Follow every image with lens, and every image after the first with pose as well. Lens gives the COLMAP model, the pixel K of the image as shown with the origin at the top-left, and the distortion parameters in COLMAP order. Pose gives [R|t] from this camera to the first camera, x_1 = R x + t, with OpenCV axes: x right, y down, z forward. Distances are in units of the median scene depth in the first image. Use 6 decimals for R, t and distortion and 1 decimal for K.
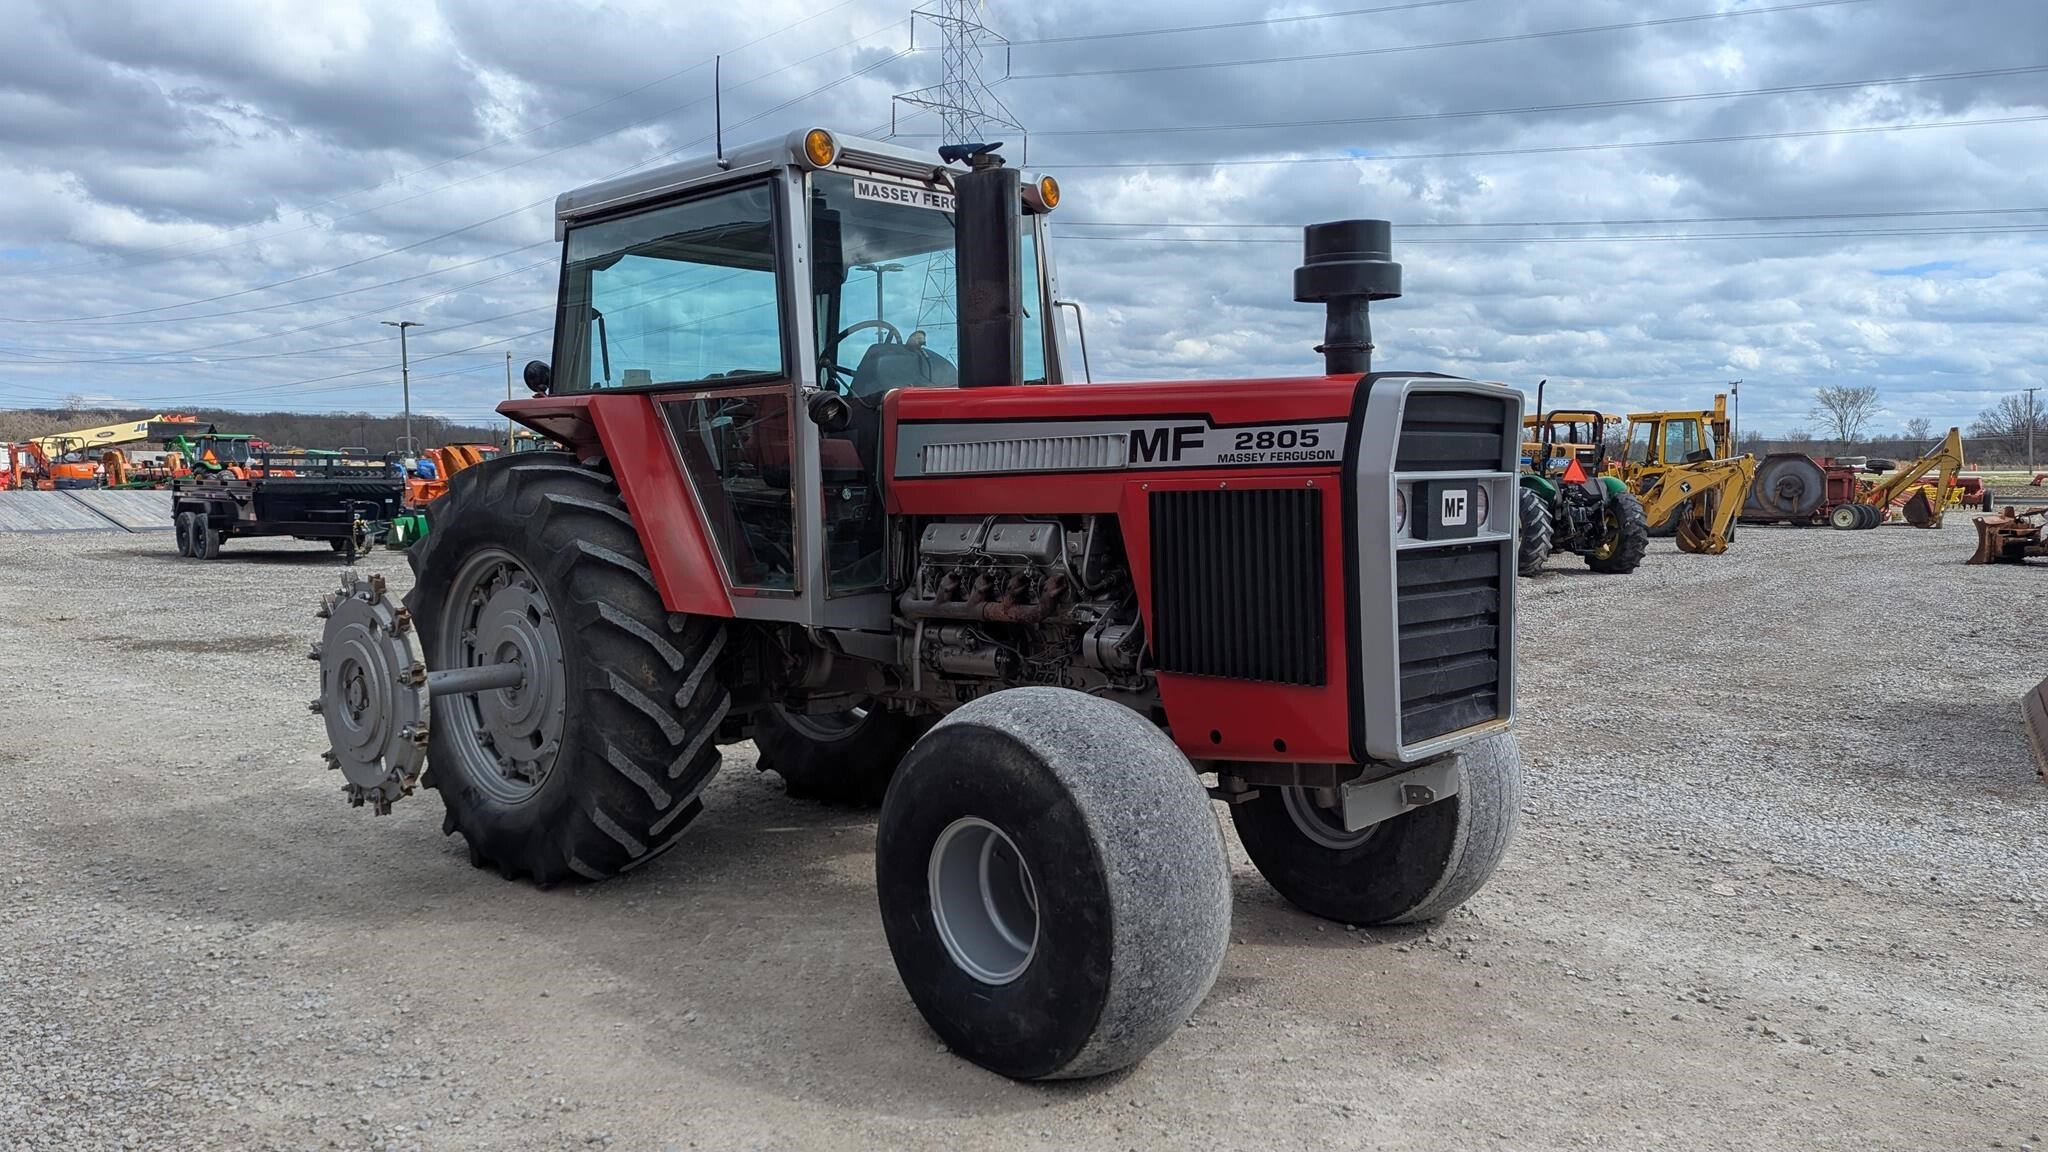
lens RADIAL K [[1508.1, 0, 1047.1], [0, 1508.1, 575.3], [0, 0, 1]] dist [0.053581, -0.064703]
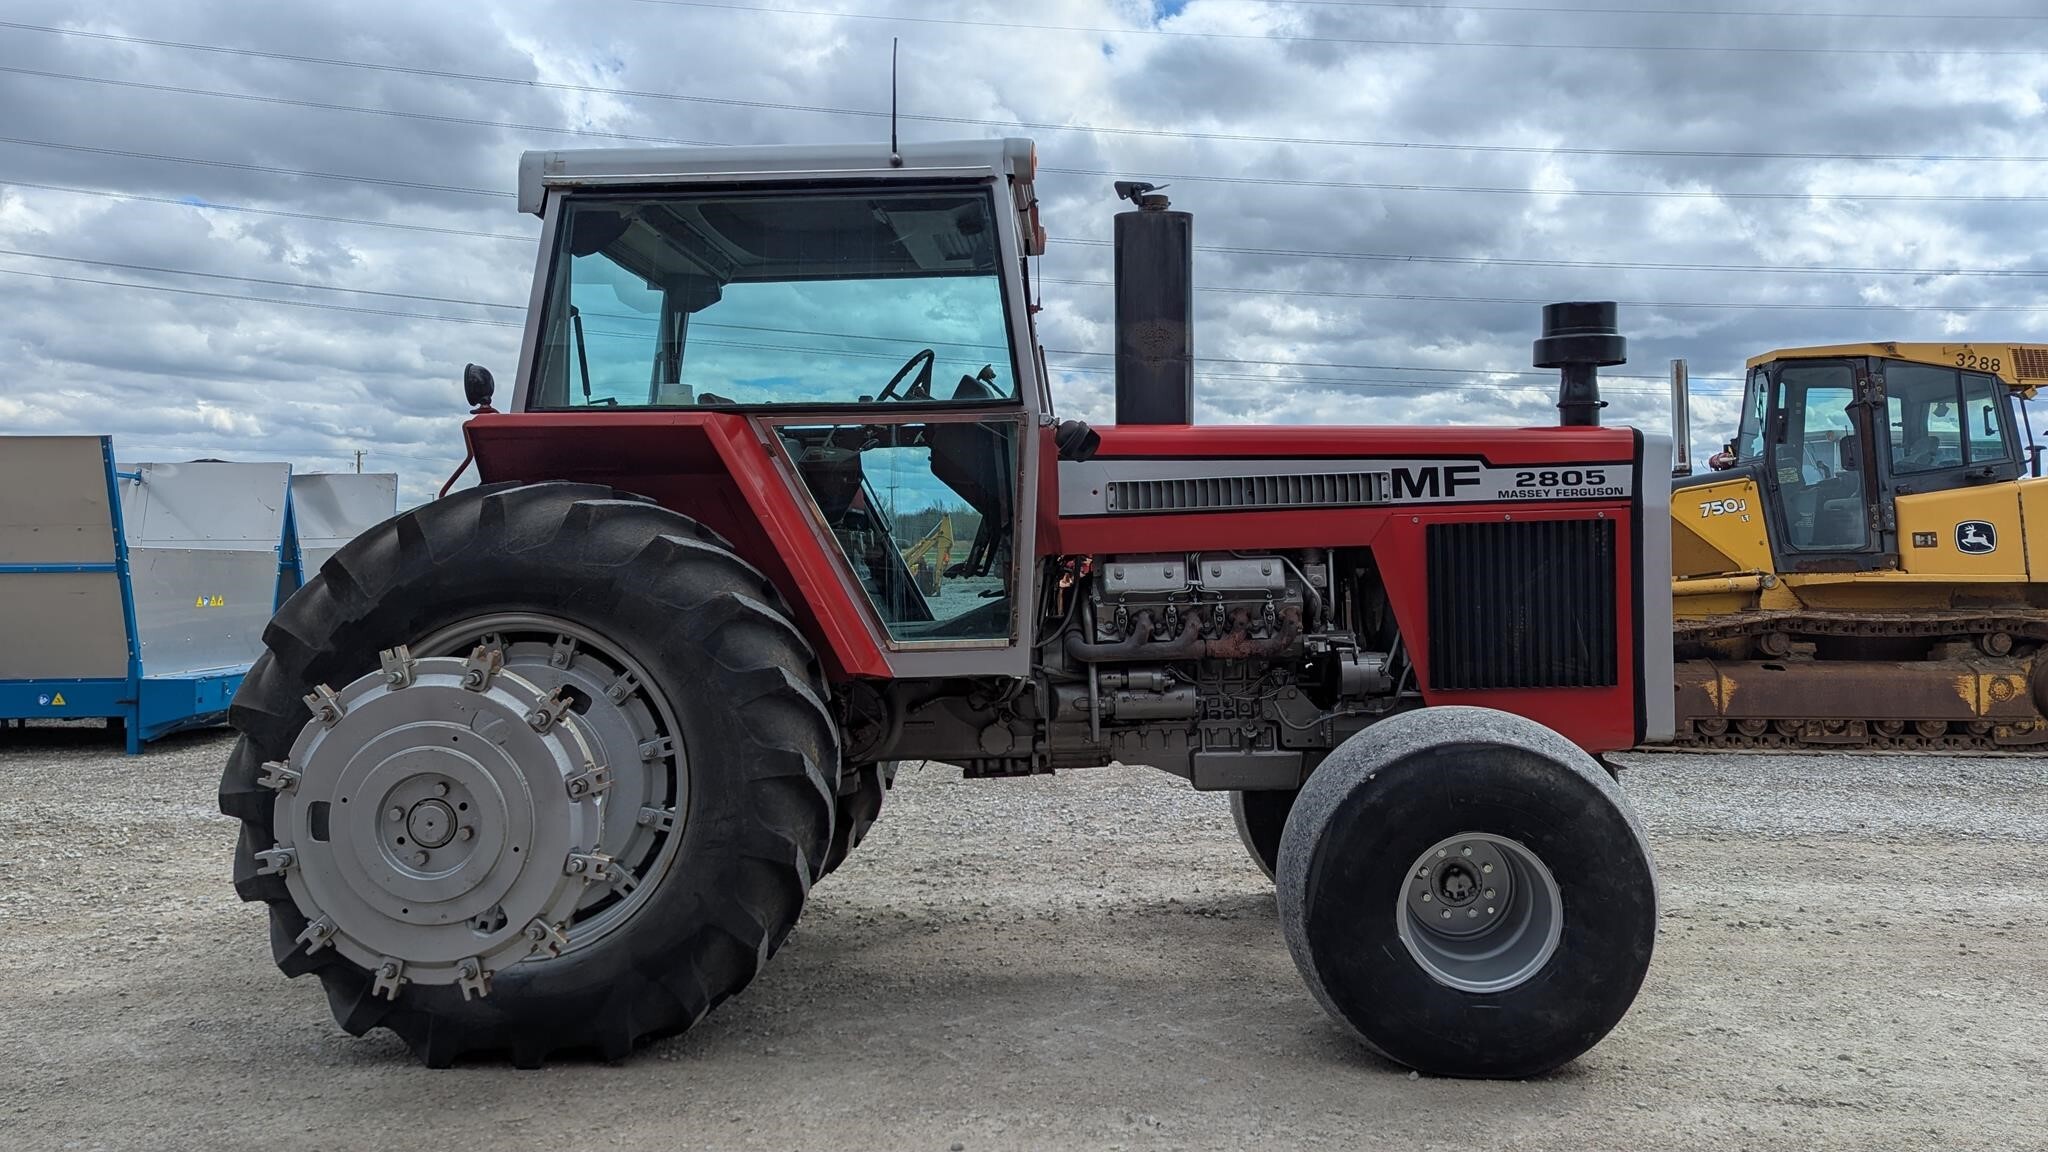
lens RADIAL K [[1508.1, 0, 1047.1], [0, 1508.1, 575.3], [0, 0, 1]] dist [0.053581, -0.064703]
pose [[0.734915, -0.011226, 0.678066, -0.774966], [0.050834, 0.997962, -0.038573, 0.008142], [-0.676251, 0.062817, 0.733988, 0.343244]]
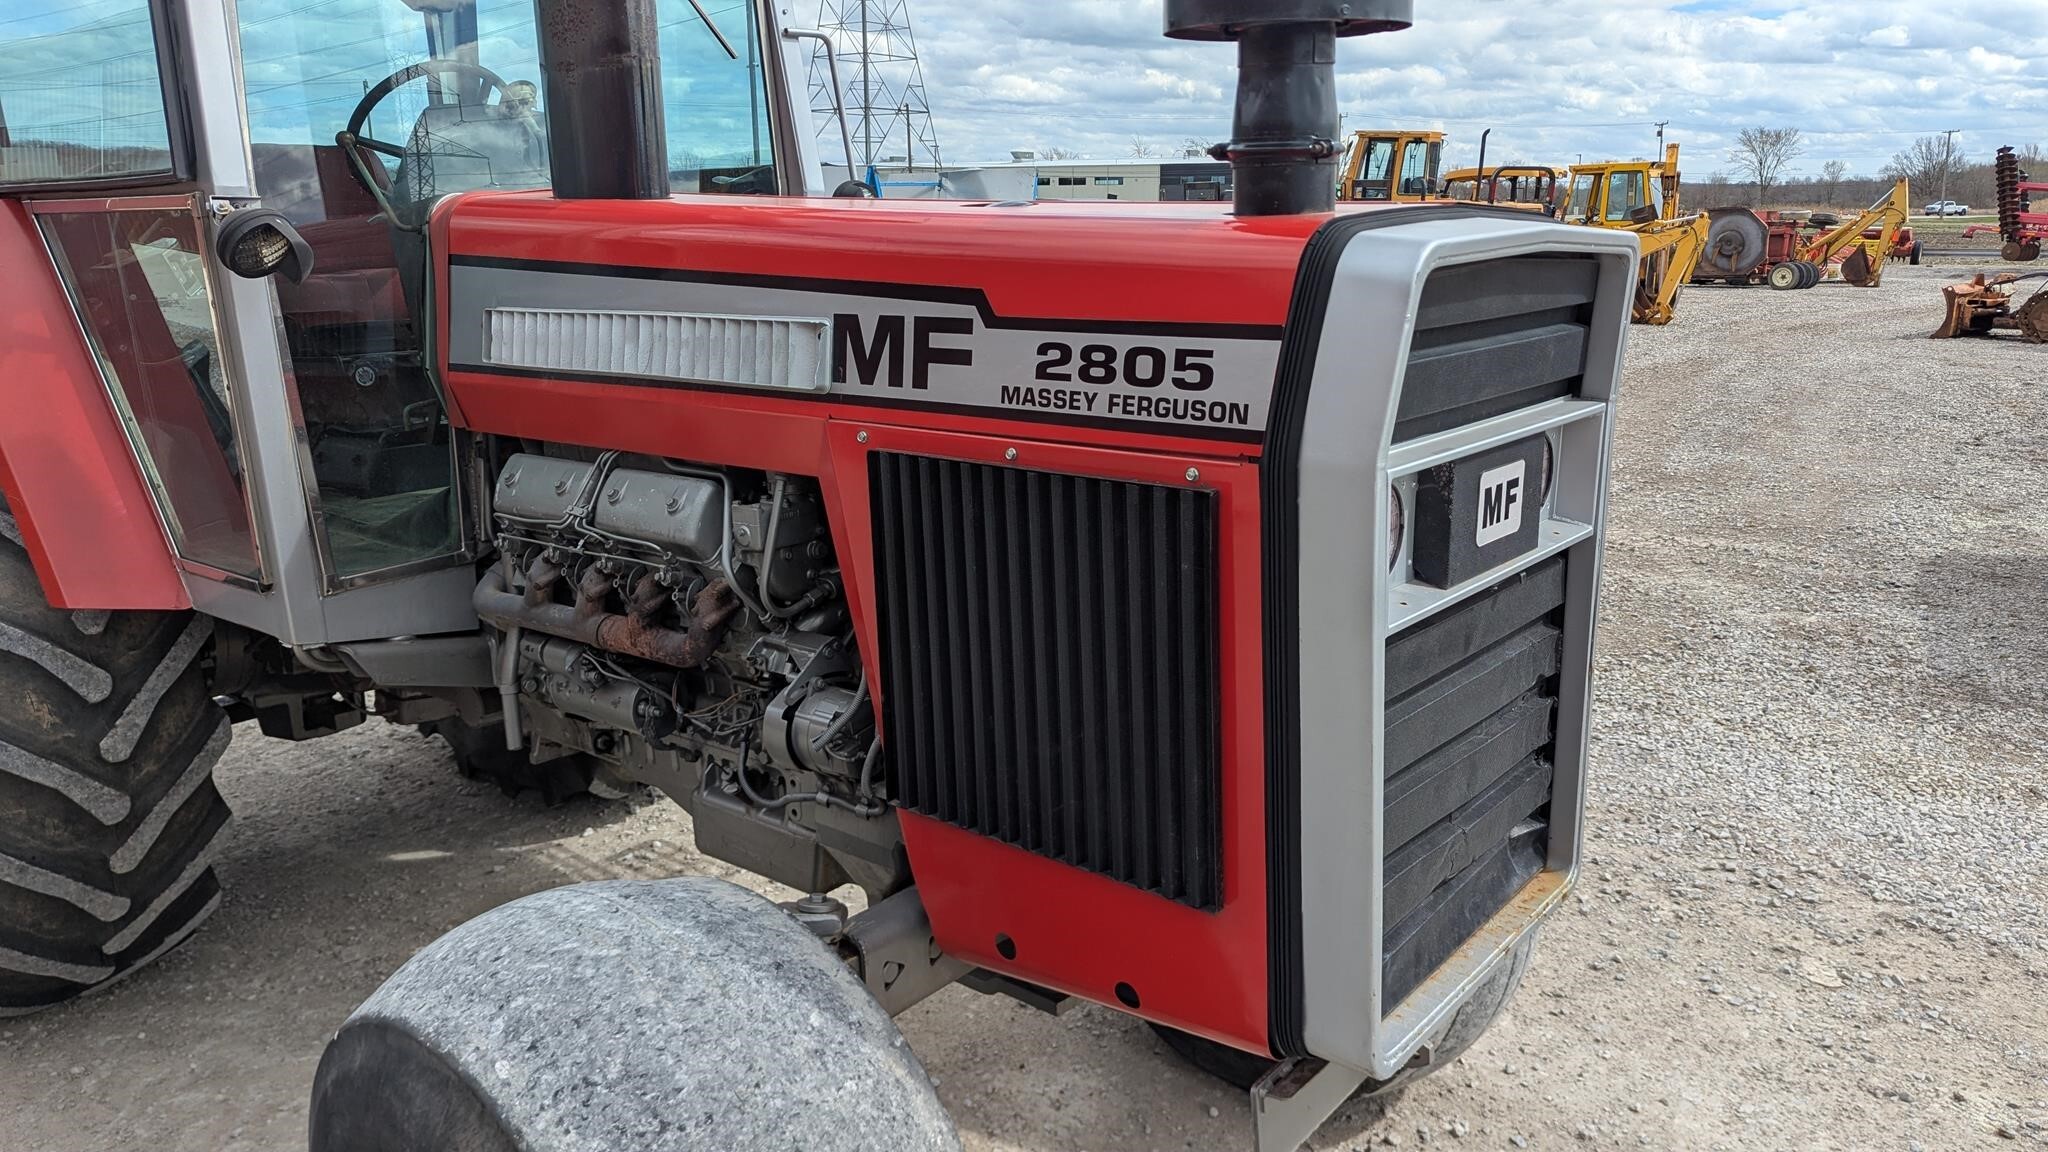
lens RADIAL K [[1463.2, 0, 1069.4], [0, 1463.2, 564.9], [0, 0, 1]] dist [0.065378, -0.064222]
pose [[0.997862, -0.012421, 0.064166, 0.089859], [0.001494, 0.985853, 0.167608, -0.086474], [-0.065340, -0.167154, 0.983763, 0.471203]]
